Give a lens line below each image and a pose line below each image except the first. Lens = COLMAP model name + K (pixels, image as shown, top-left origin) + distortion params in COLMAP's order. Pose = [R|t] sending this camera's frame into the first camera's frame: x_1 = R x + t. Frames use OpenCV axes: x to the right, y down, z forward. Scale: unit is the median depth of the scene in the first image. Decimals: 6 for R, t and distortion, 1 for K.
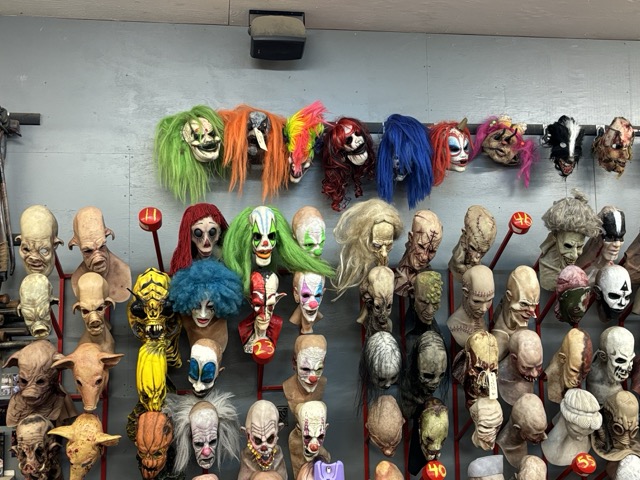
lens RADIAL K [[679.1, 0, 320.0], [0, 679.1, 240.0], [0, 0, 1]] dist [0.053892, -0.017122]
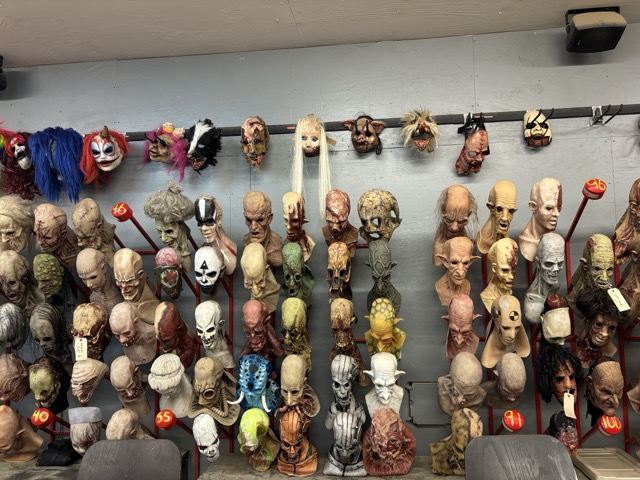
lens RADIAL K [[484.1, 0, 326.4], [0, 484.1, 238.9], [0, 0, 1]] dist [0.061678, -0.054650]
pose [[0.965139, -0.014194, -0.261353, 0.836045], [0.019241, 0.999674, 0.016761, 0.013744], [0.261030, -0.021206, 0.965098, 0.270353]]
